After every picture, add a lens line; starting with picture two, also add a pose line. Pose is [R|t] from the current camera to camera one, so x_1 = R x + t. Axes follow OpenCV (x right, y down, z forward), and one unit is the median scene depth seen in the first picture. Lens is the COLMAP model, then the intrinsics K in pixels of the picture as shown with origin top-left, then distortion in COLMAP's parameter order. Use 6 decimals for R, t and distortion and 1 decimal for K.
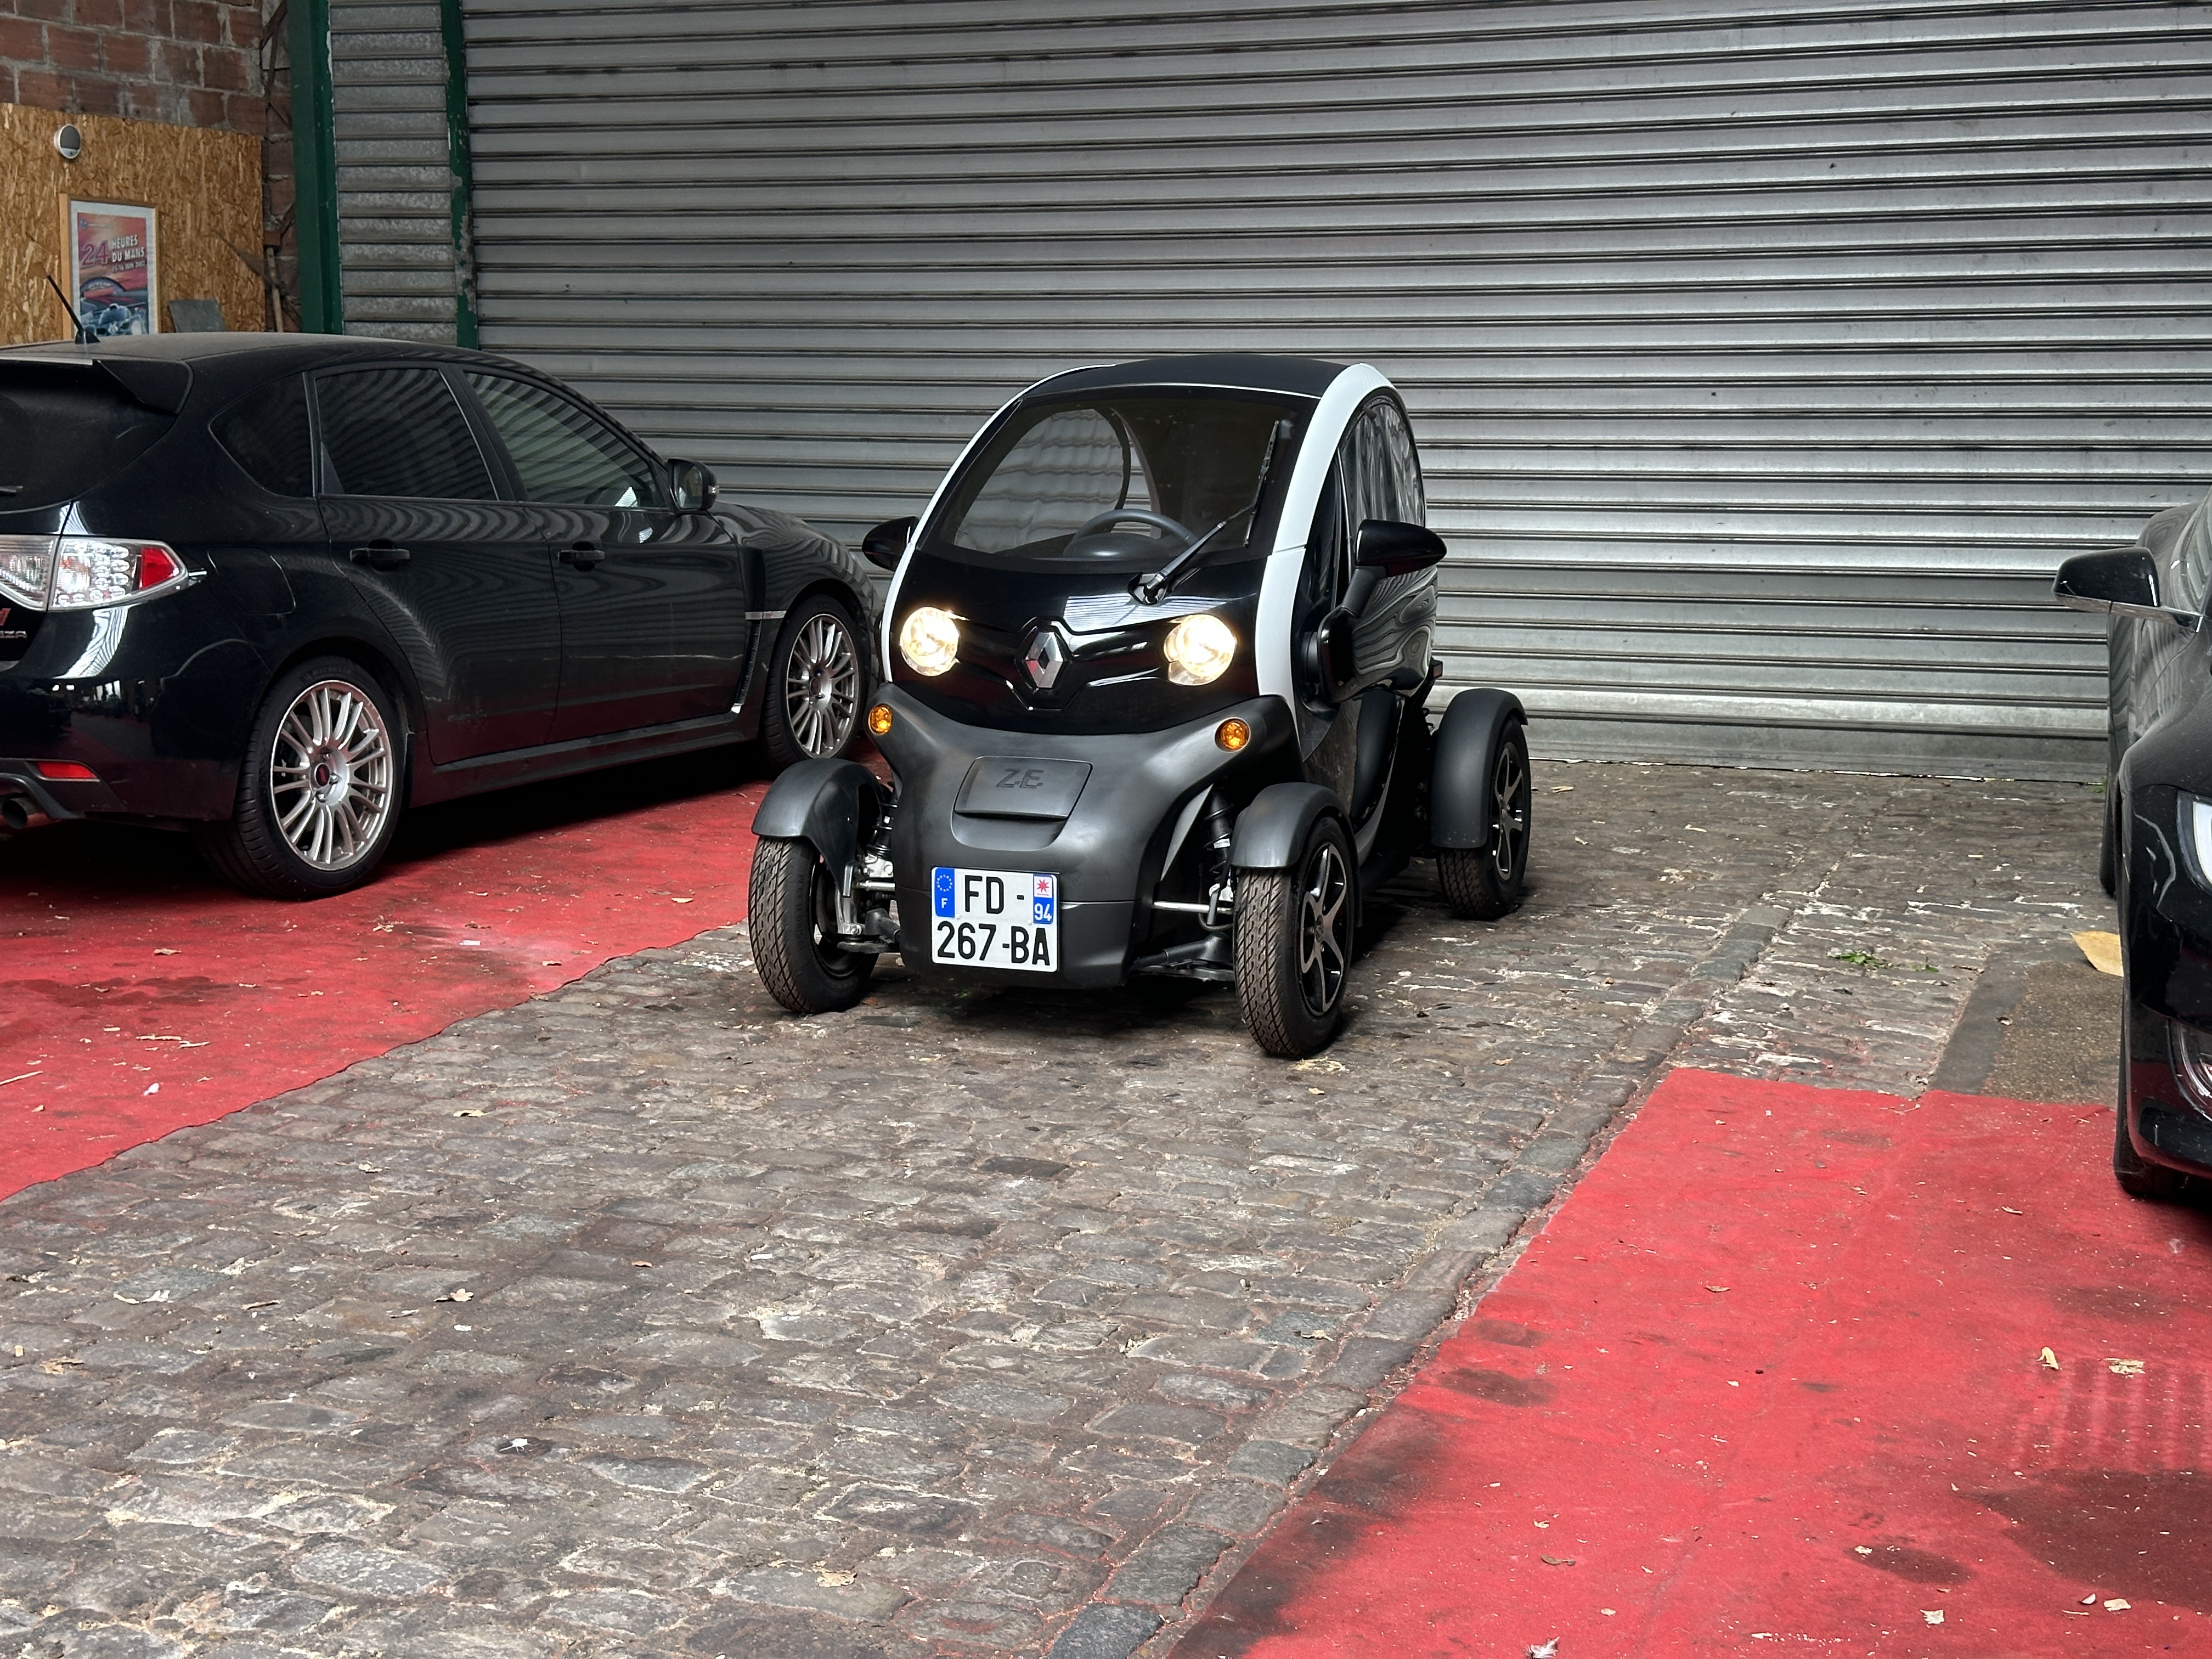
lens RADIAL K [[3093.3, 0, 1085.3], [0, 3093.3, 810.2], [0, 0, 1]] dist [0.160860, 0.000000]
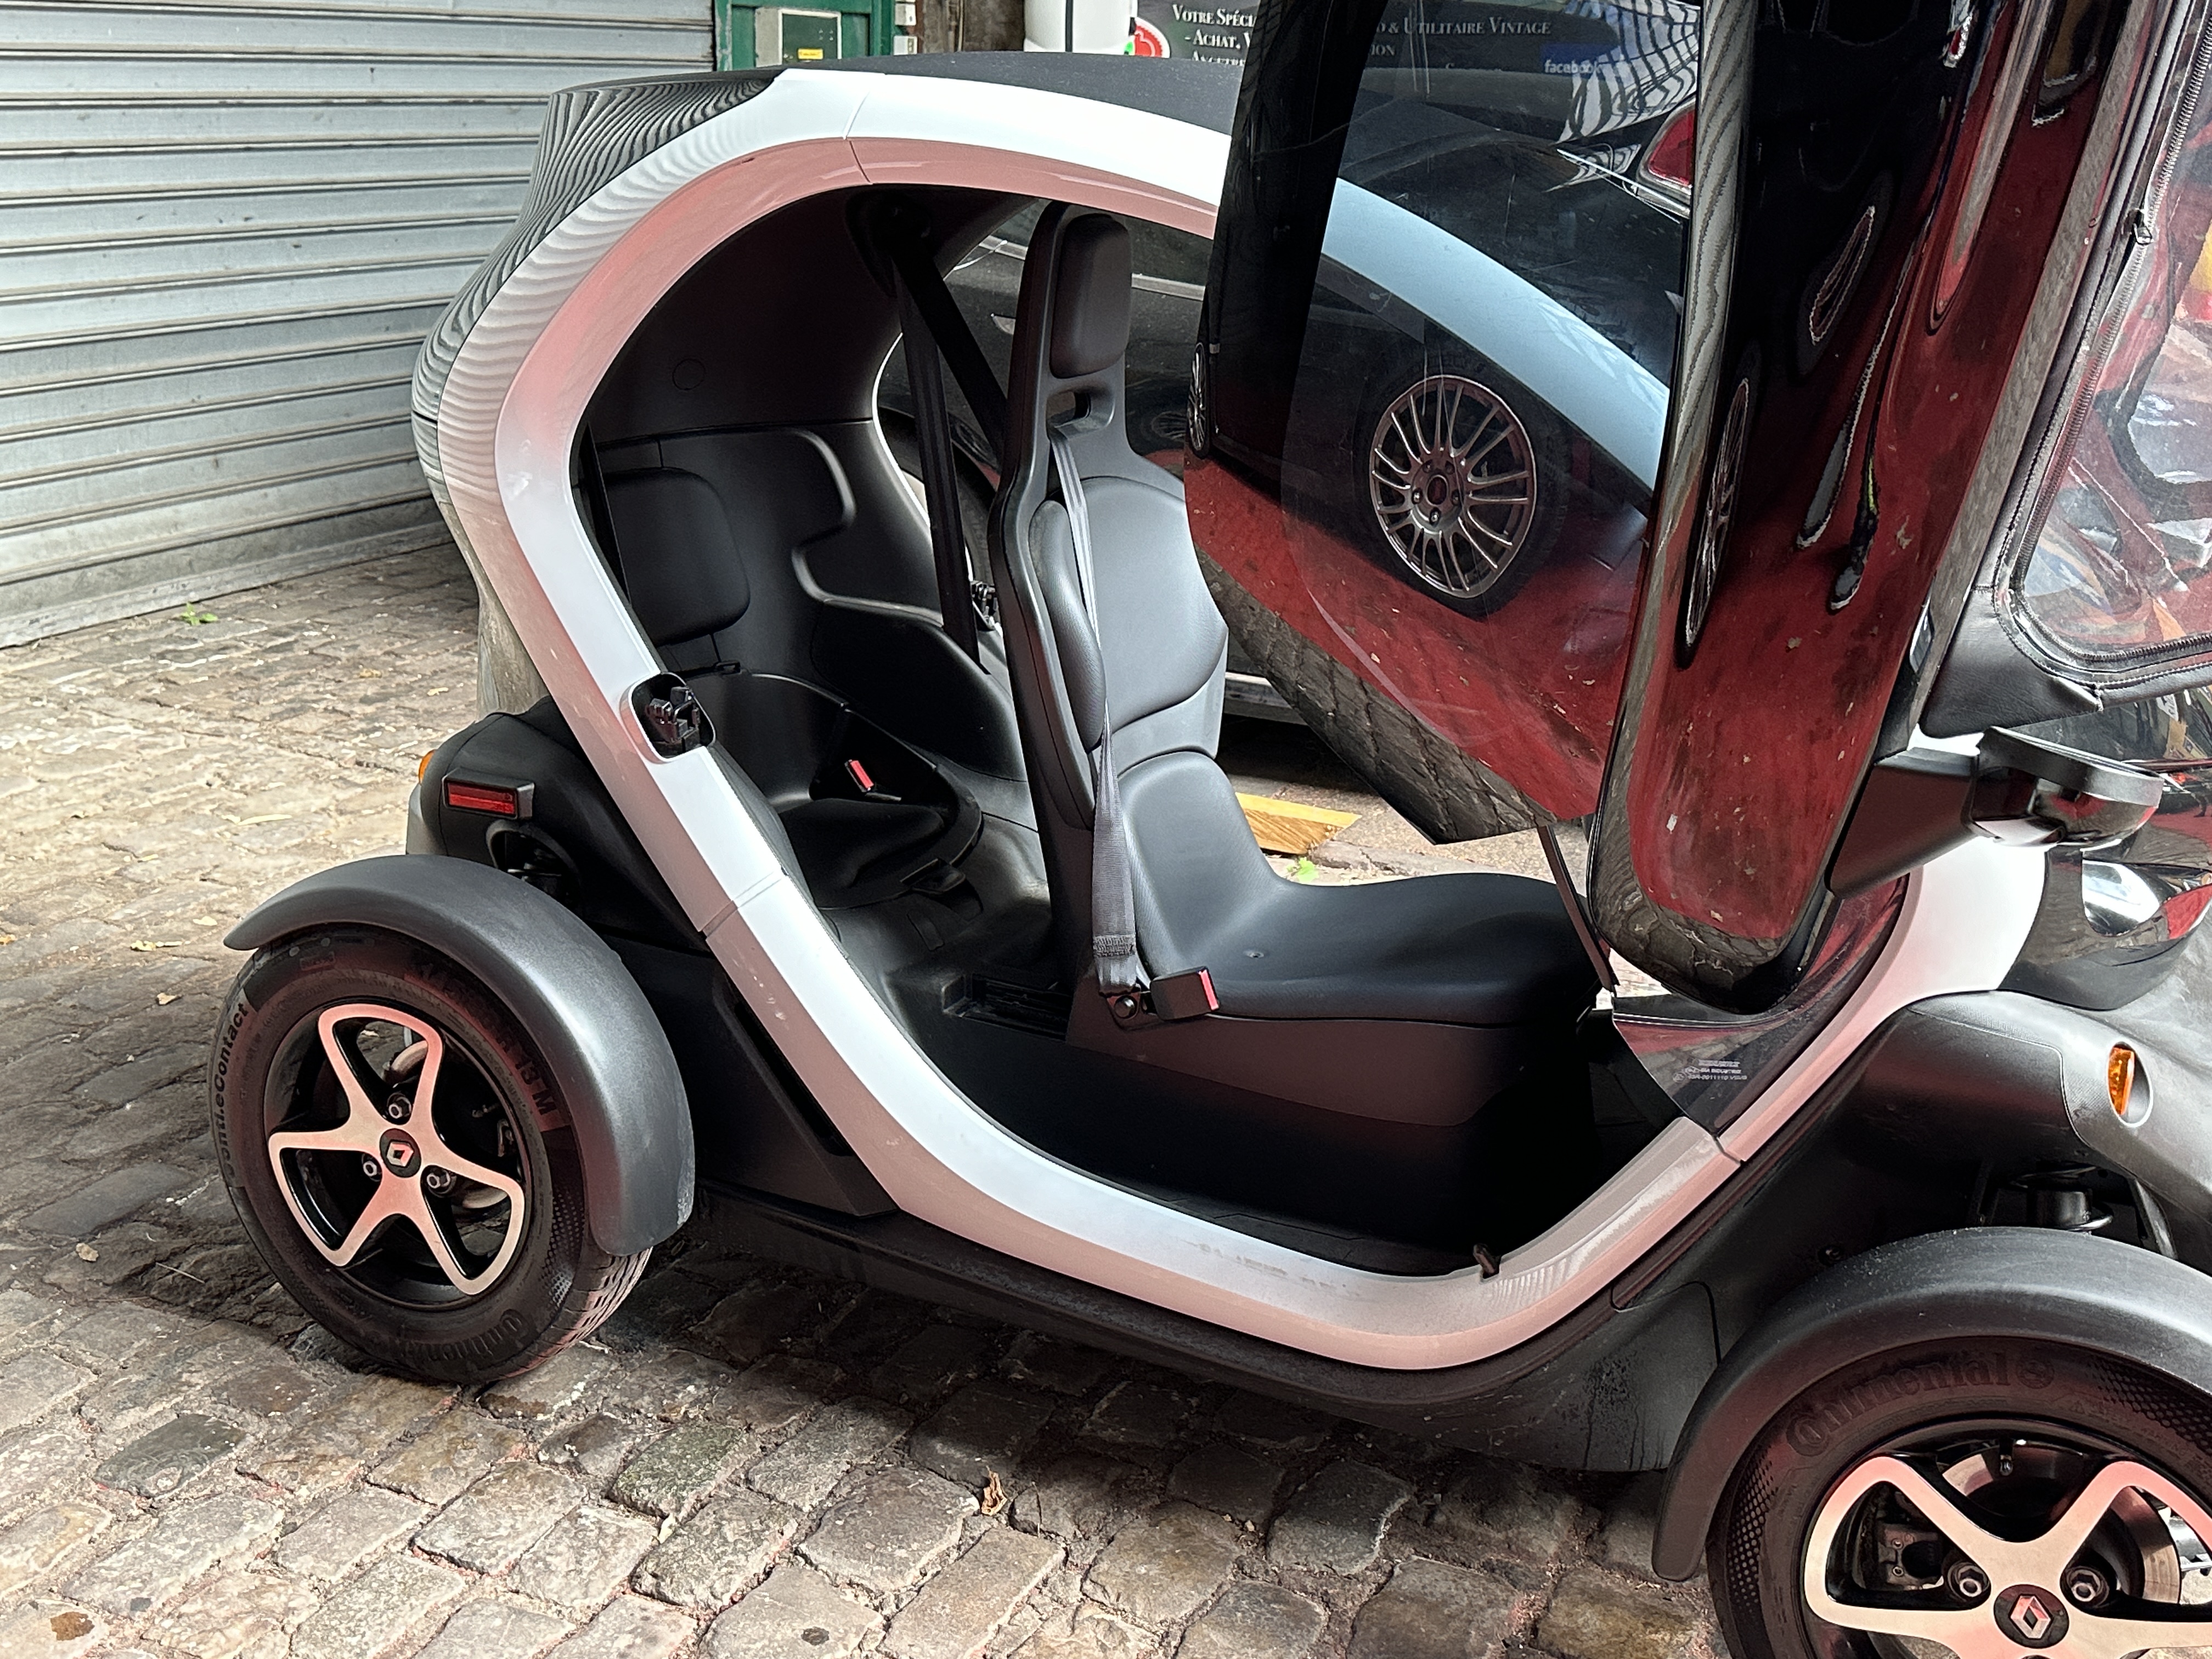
lens RADIAL K [[2404.8, 0, 1072.3], [0, 2404.8, 894.6], [0, 0, 1]] dist [-0.002755, 0.000000]
pose [[0.086311, -0.328277, 0.940630, -0.278551], [0.111731, 0.941387, 0.318289, -0.129002], [-0.989983, 0.077626, 0.117931, 0.891759]]
